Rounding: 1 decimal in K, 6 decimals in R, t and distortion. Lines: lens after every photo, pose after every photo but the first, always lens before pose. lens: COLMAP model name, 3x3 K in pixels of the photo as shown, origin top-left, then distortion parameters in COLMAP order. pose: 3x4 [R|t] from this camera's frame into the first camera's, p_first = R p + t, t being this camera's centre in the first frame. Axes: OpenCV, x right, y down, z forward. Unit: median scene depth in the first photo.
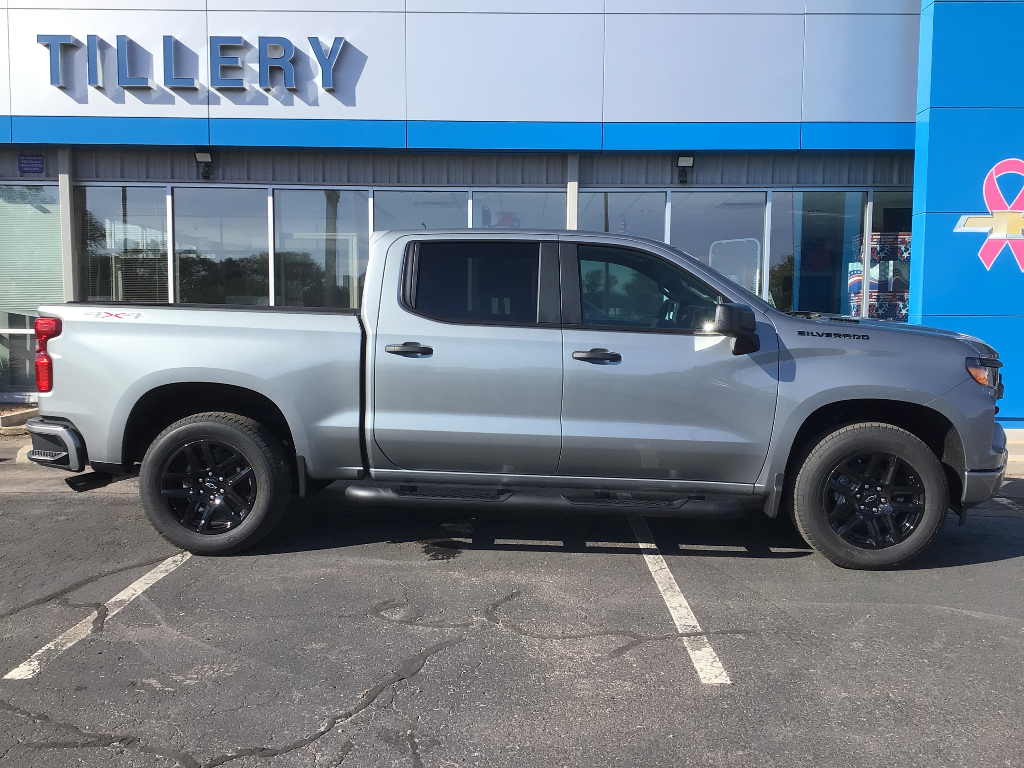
lens RADIAL K [[913.5, 0, 517.9], [0, 913.5, 377.6], [0, 0, 1]] dist [0.063877, -0.091957]
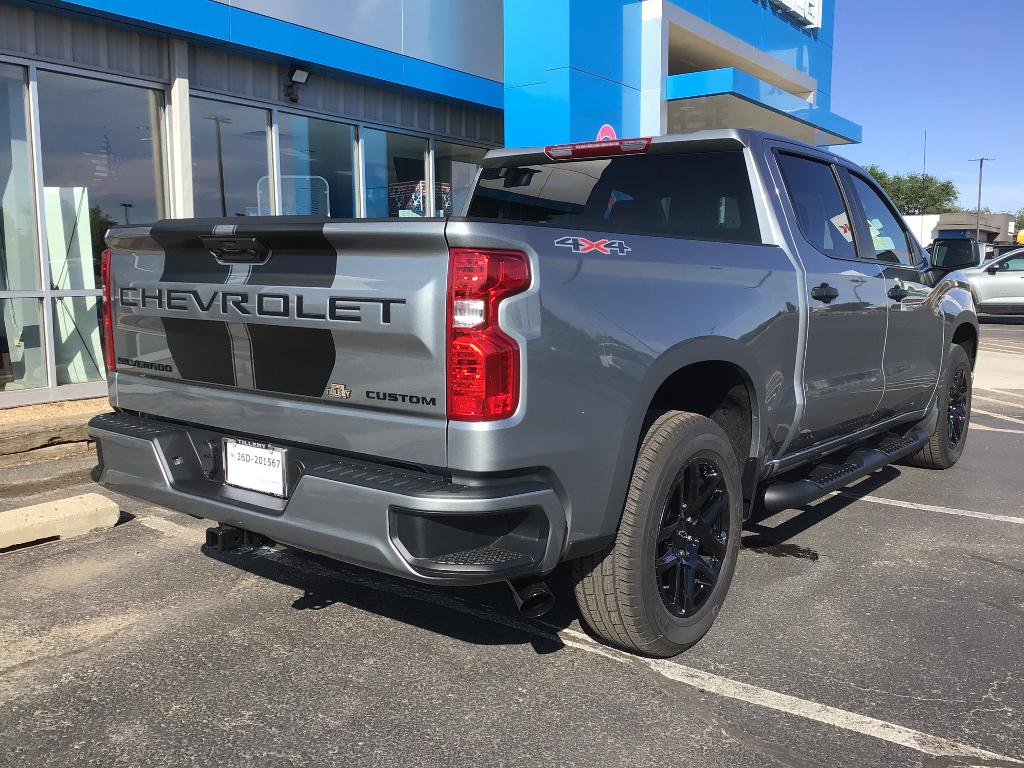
lens RADIAL K [[913.5, 0, 512.7], [0, 913.5, 385.7], [0, 0, 1]] dist [0.063877, -0.091957]
pose [[0.570085, -0.108833, 0.814346, -0.902597], [0.062194, 0.994060, 0.089312, -0.039980], [-0.819229, -0.000268, 0.573467, 0.777779]]
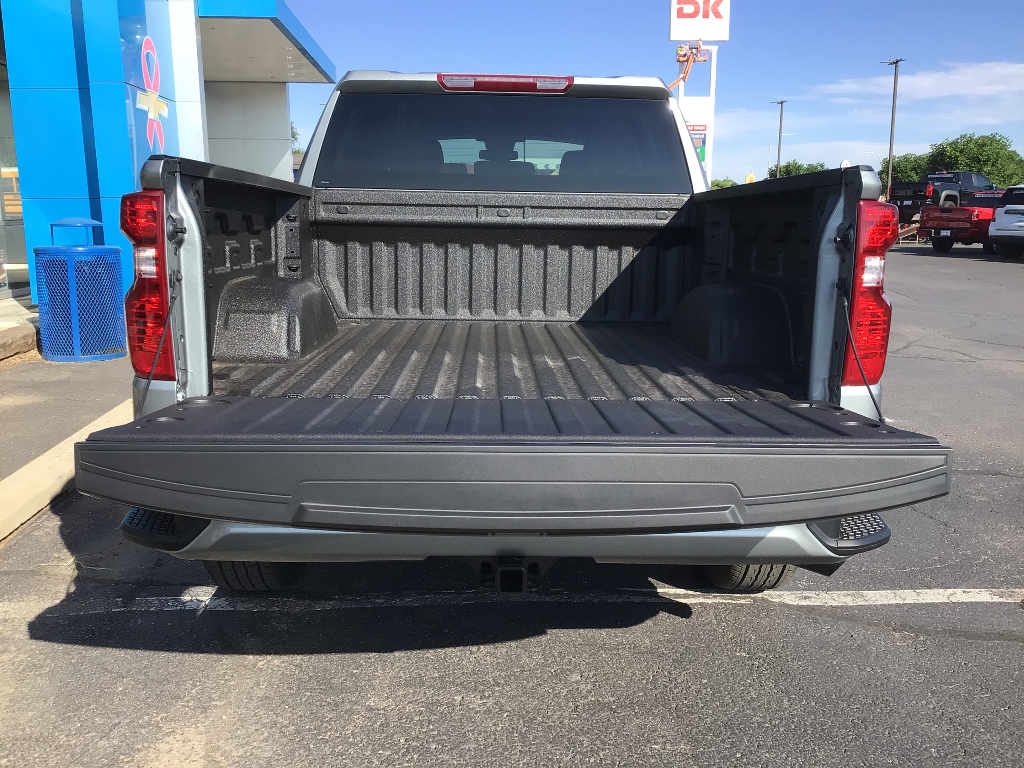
lens RADIAL K [[913.5, 0, 512.6], [0, 913.5, 390.3], [0, 0, 1]] dist [0.063877, -0.091957]
pose [[-0.068749, -0.200028, 0.977375, -0.958788], [0.069135, 0.976383, 0.204688, -0.080437], [-0.995236, 0.081643, -0.053296, 1.243952]]
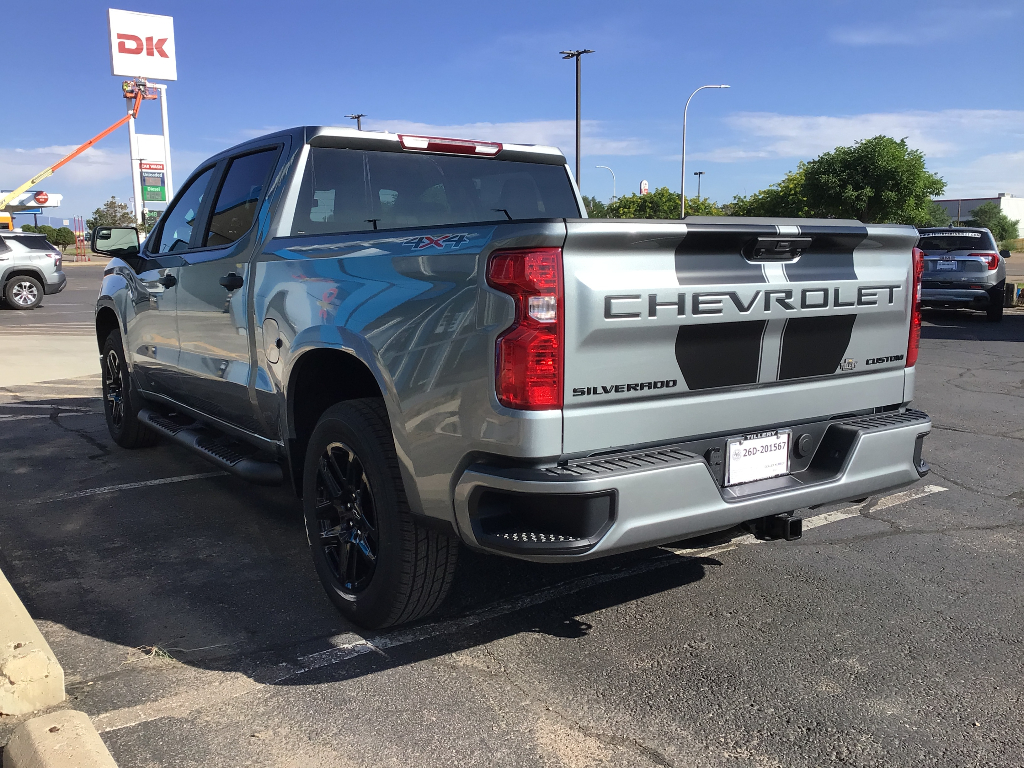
lens RADIAL K [[913.5, 0, 508.8], [0, 913.5, 387.5], [0, 0, 1]] dist [0.063877, -0.091957]
pose [[-0.599930, -0.122127, 0.790676, -0.901785], [0.062757, 0.978052, 0.198686, -0.119237], [-0.797587, 0.168818, -0.579099, 1.679982]]
